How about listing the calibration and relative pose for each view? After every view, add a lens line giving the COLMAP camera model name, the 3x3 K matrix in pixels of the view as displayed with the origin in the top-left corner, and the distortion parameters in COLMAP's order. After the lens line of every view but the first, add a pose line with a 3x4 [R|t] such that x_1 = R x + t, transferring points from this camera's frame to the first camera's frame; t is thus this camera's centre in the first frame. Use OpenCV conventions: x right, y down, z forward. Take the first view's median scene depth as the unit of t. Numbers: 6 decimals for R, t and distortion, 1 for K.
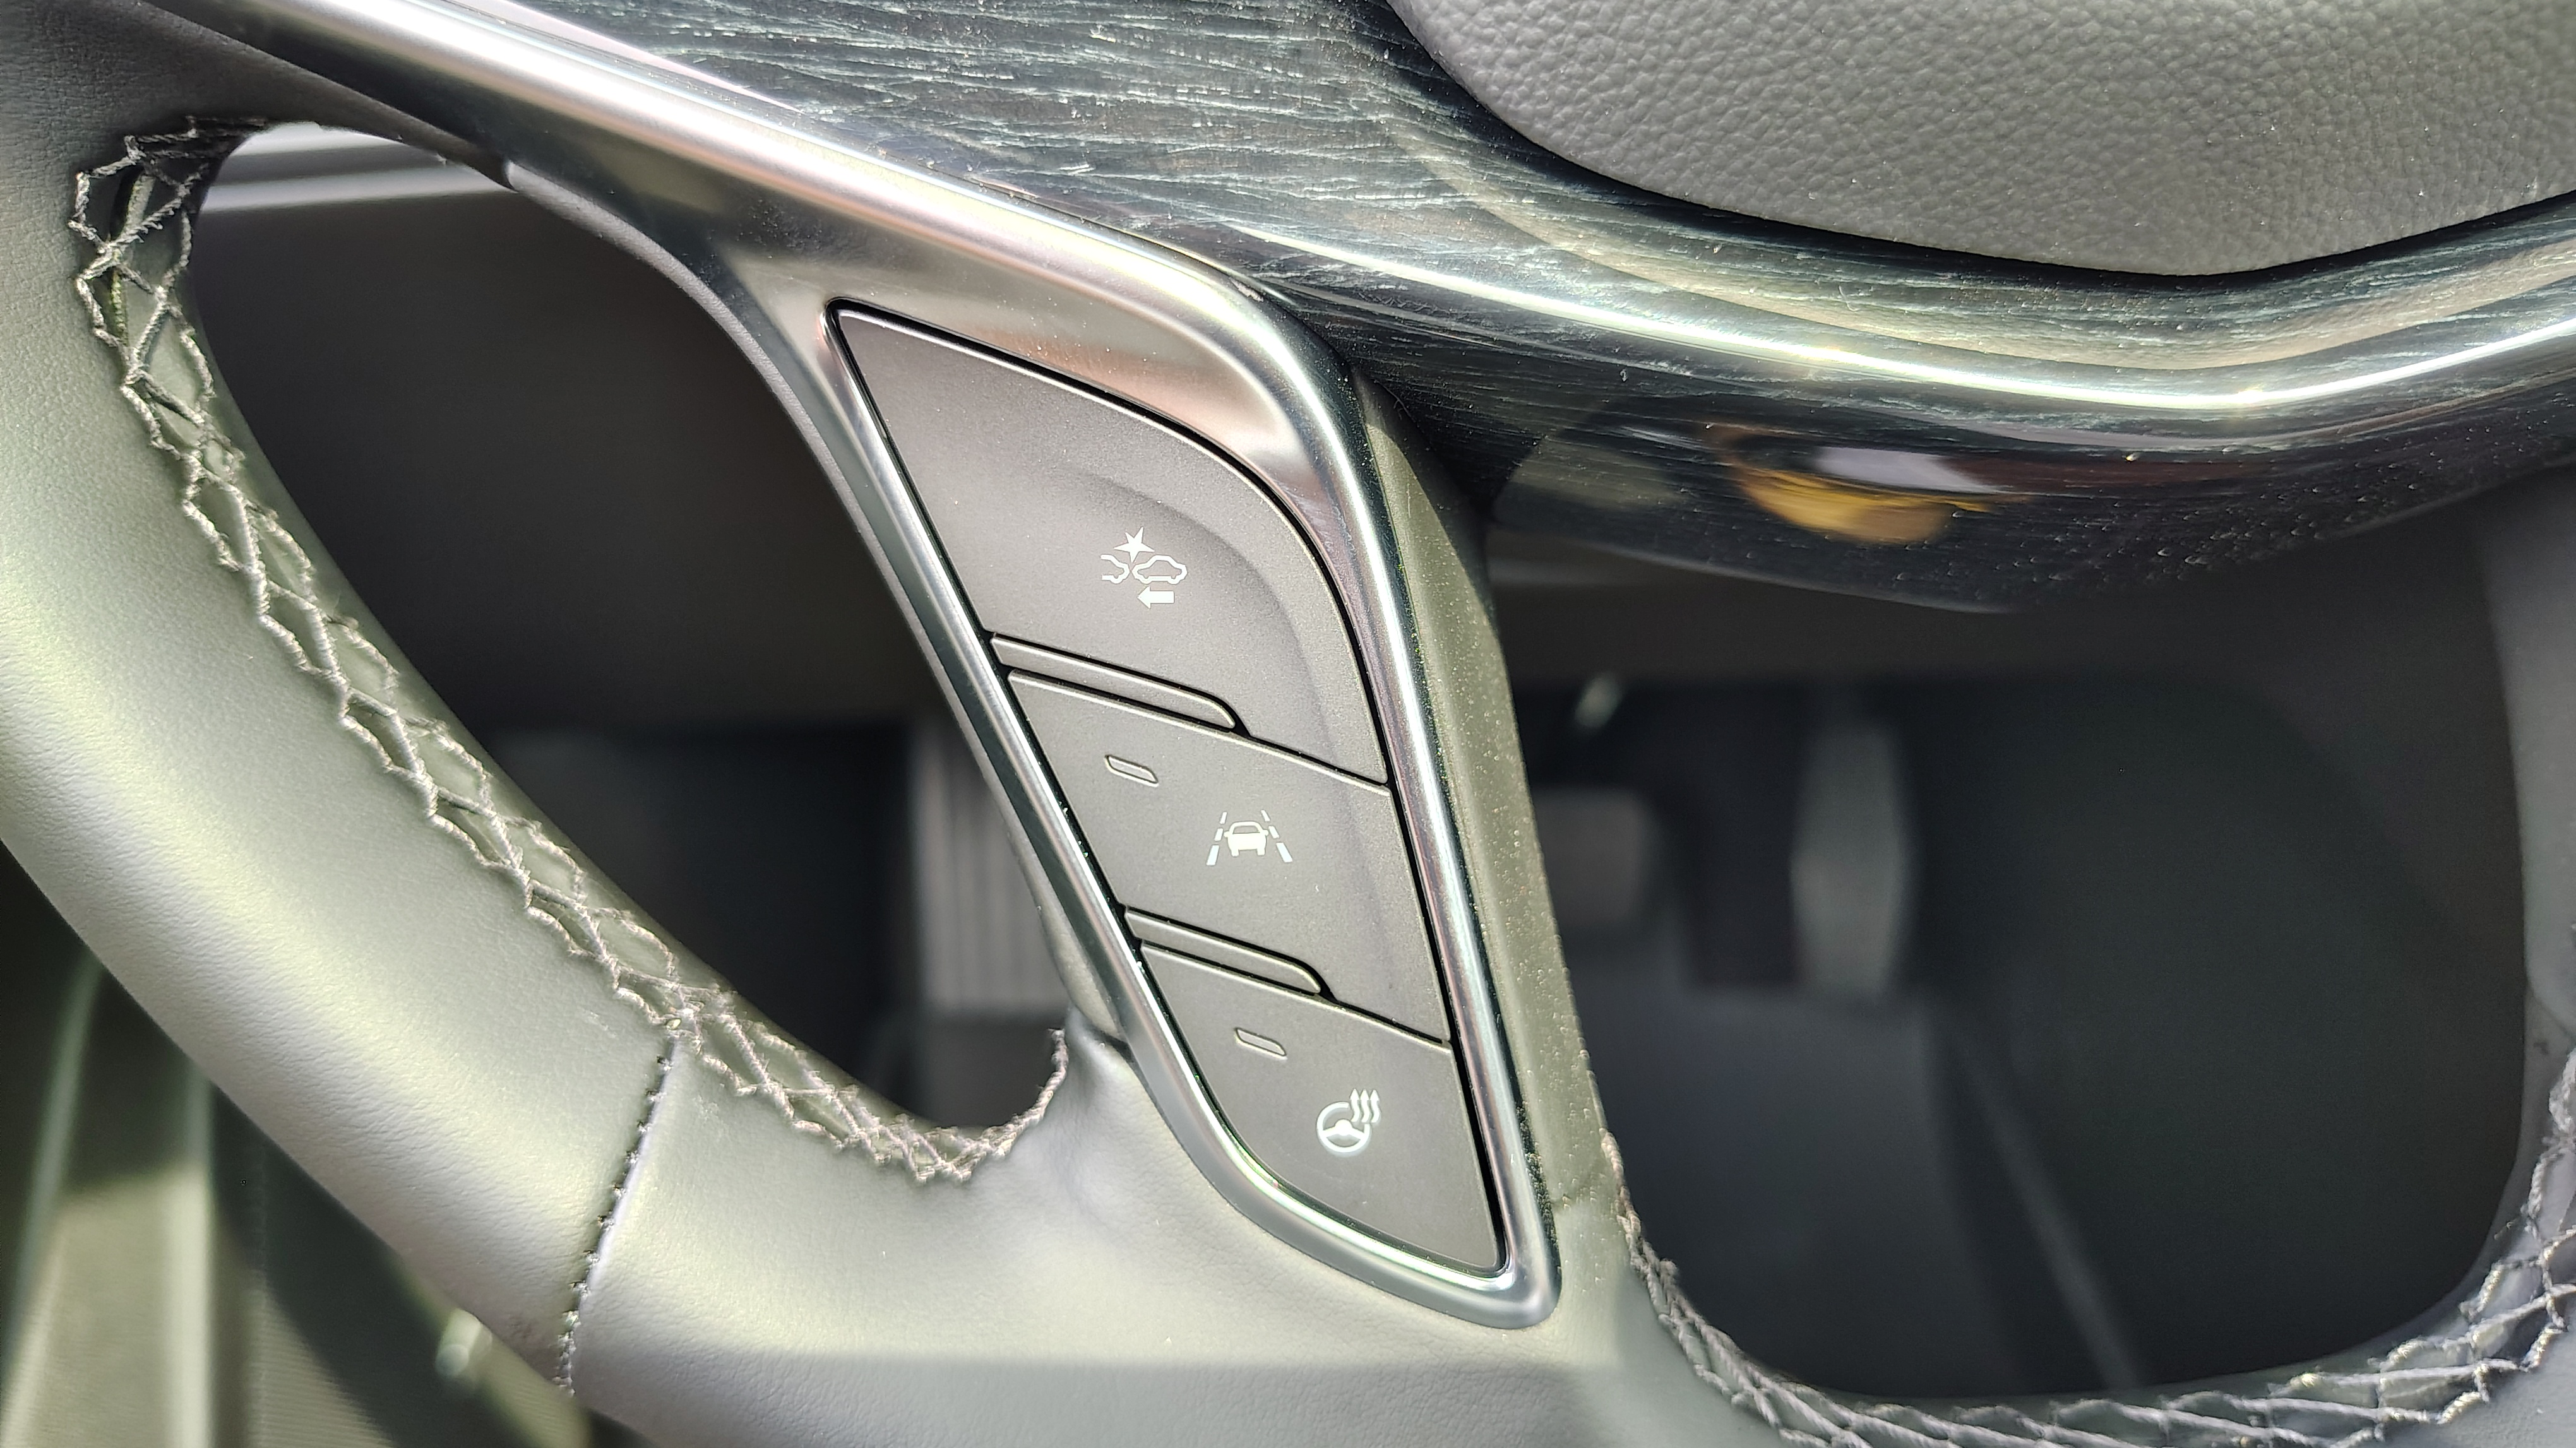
lens RADIAL K [[1855.1, 0, 1288.0], [0, 1855.1, 724.0], [0, 0, 1]] dist [0.042554, -0.046816]
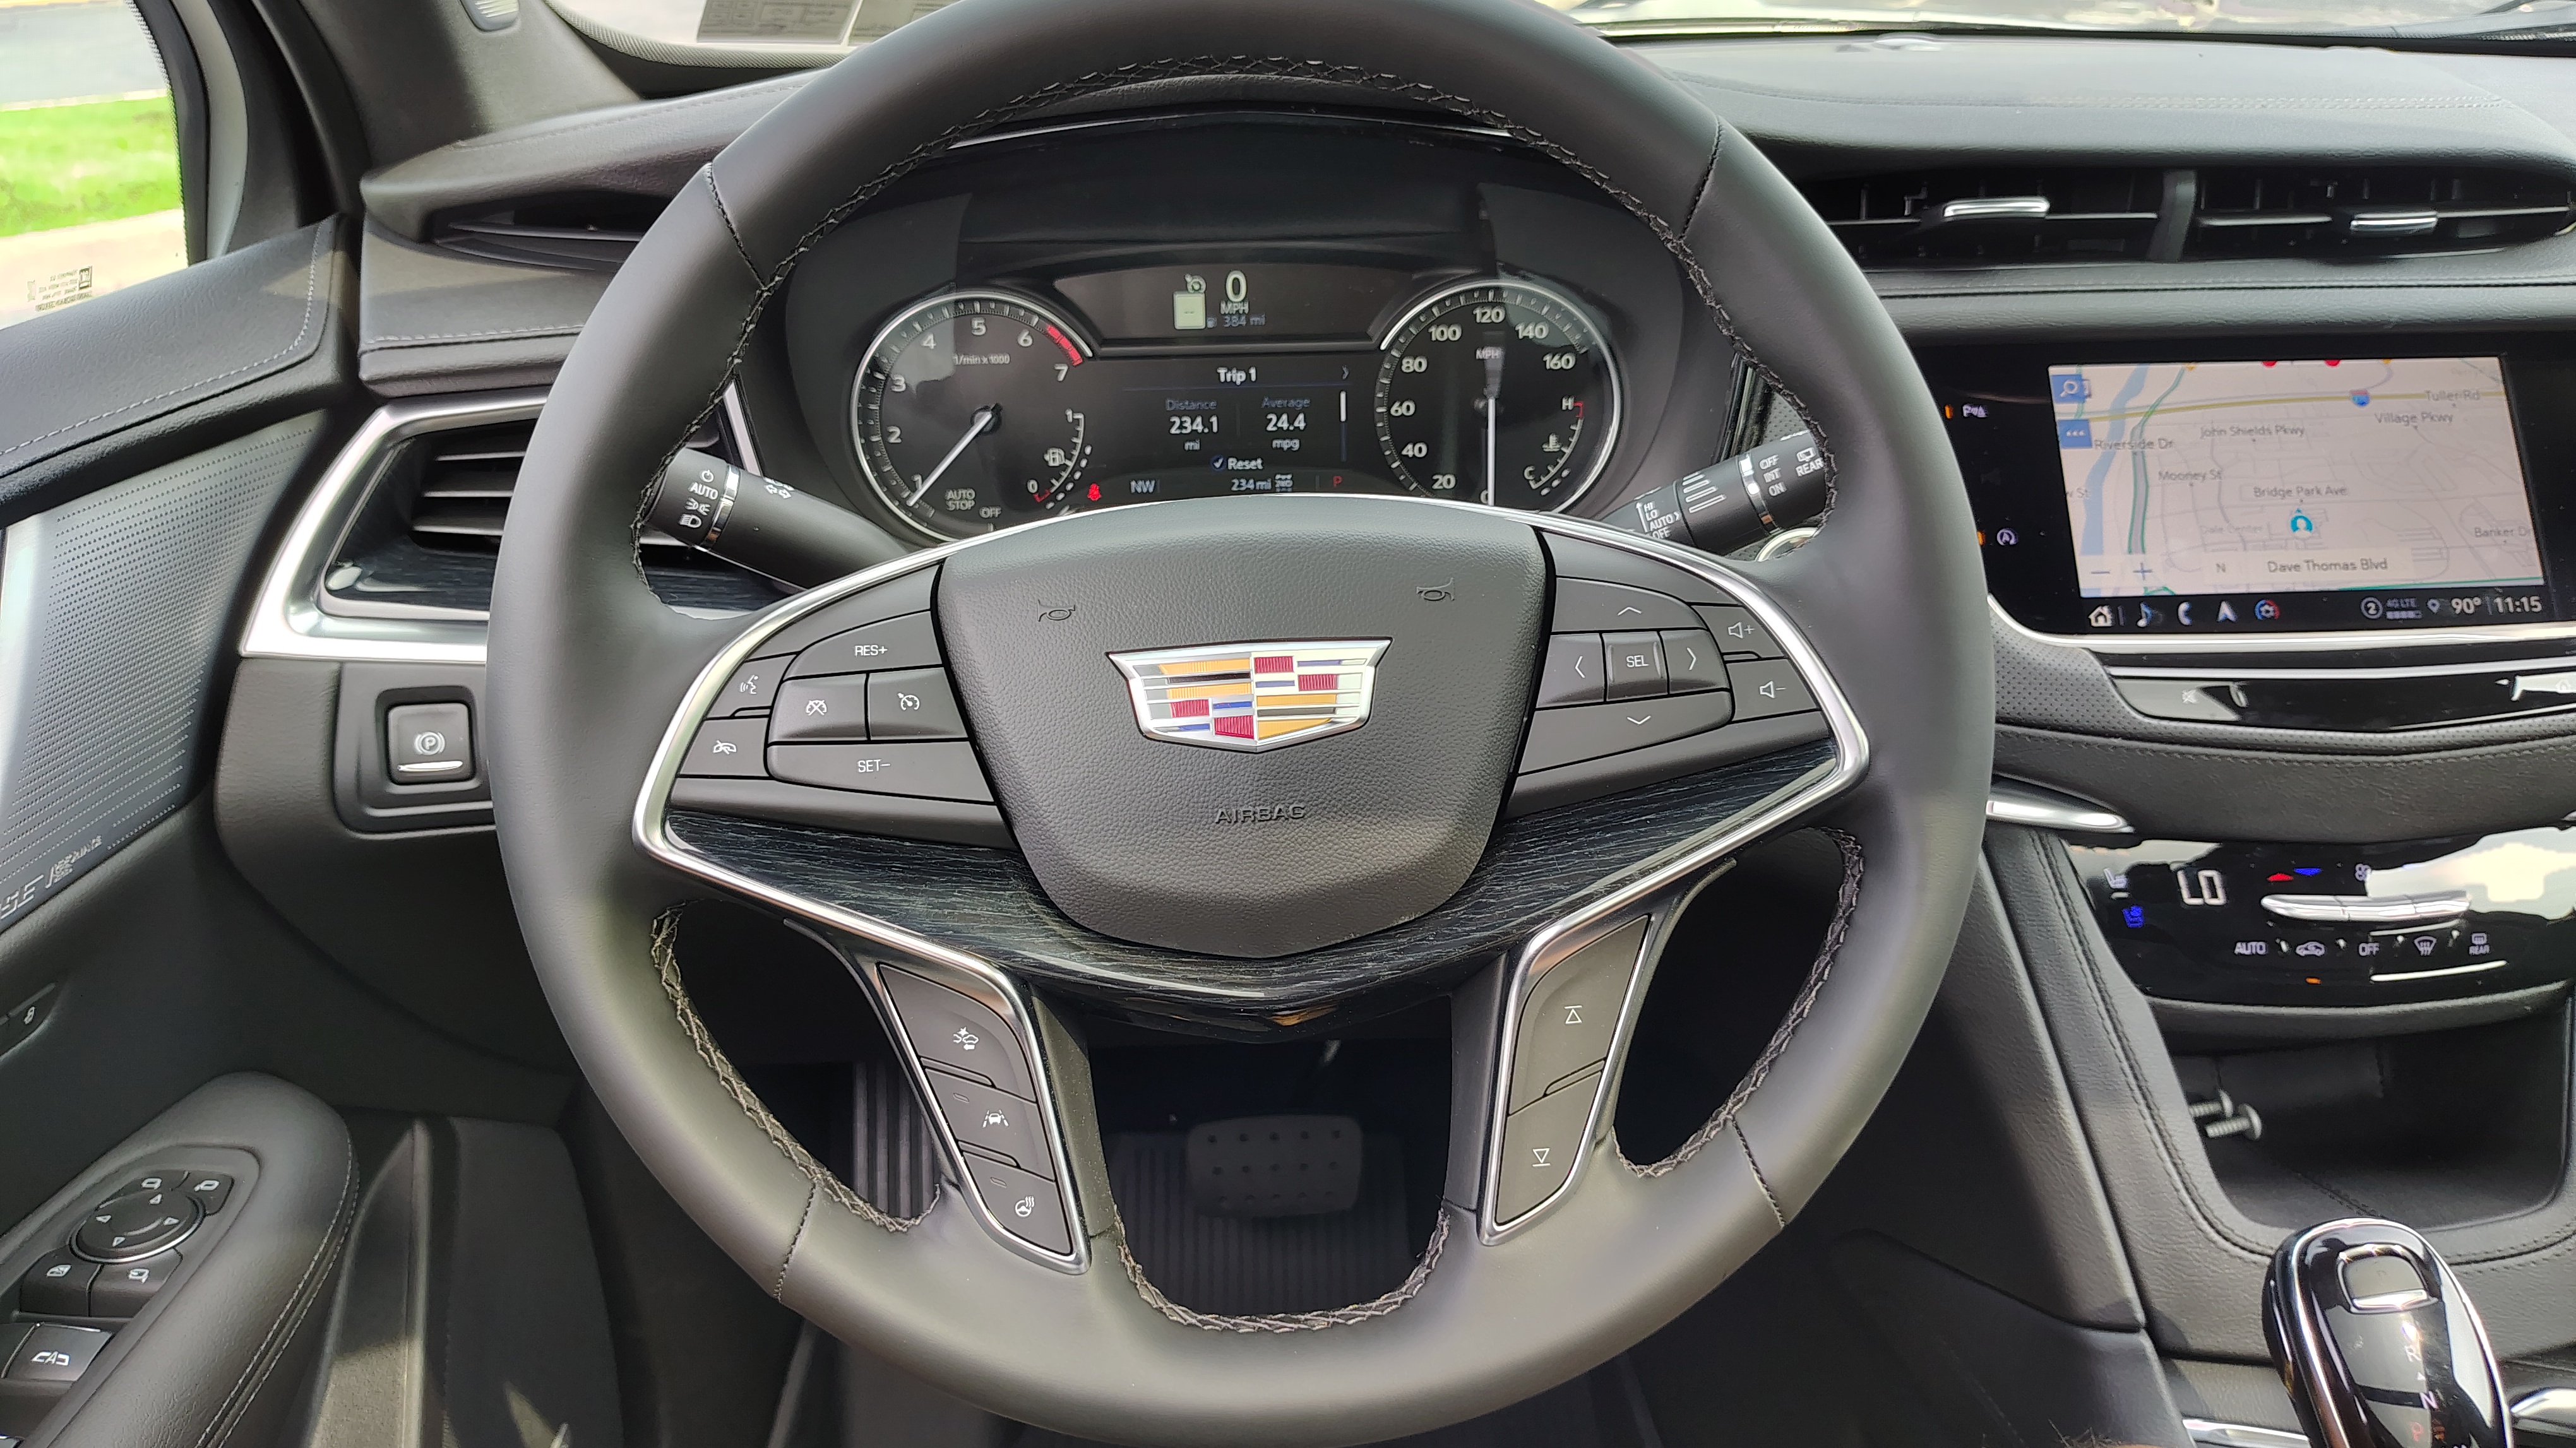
lens RADIAL K [[1824.1, 0, 1280.2], [0, 1824.1, 758.1], [0, 0, 1]] dist [0.031379, -0.053236]
pose [[0.998686, 0.011882, 0.049857, 0.311288], [-0.003928, 0.987640, -0.156692, -0.065446], [-0.051103, 0.156291, 0.986388, -2.325704]]
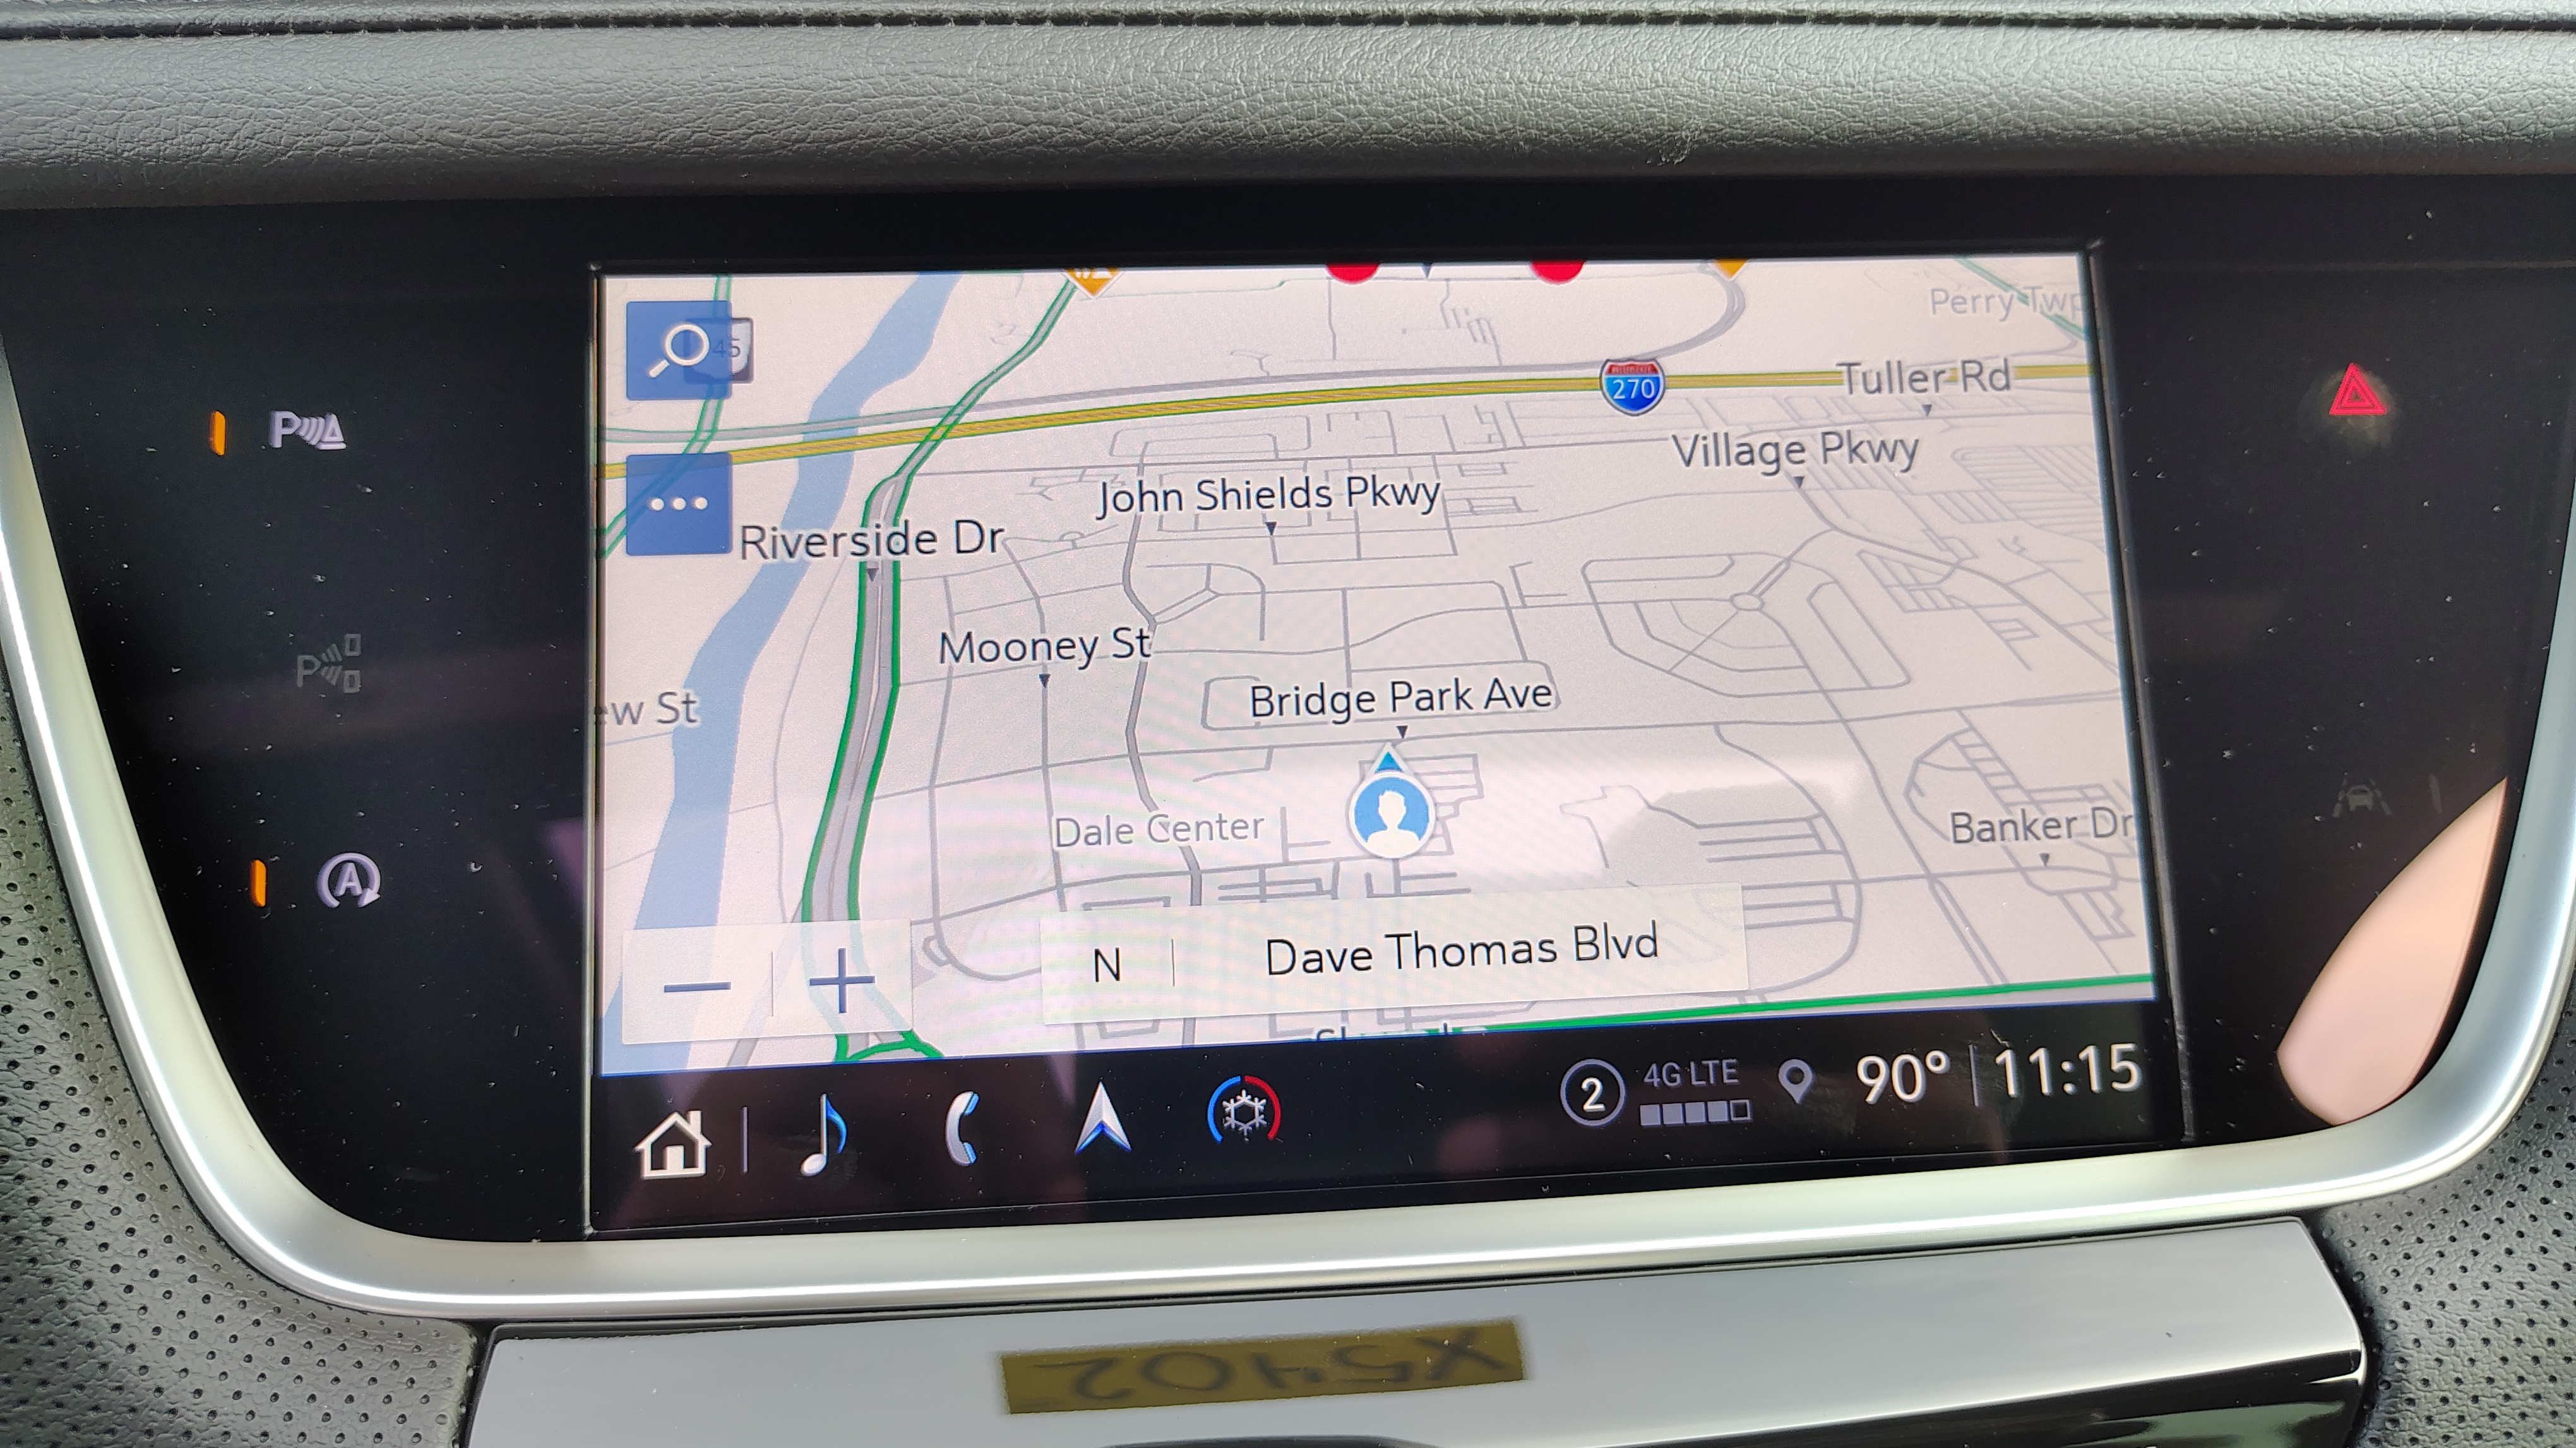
lens RADIAL K [[1843.6, 0, 1344.1], [0, 1843.6, 725.0], [0, 0, 1]] dist [0.000364, -0.041869]
pose [[0.995805, 0.005968, 0.091311, 2.951407], [0.000136, 0.997773, -0.066699, -1.358811], [-0.091506, 0.066432, 0.993586, 0.595882]]
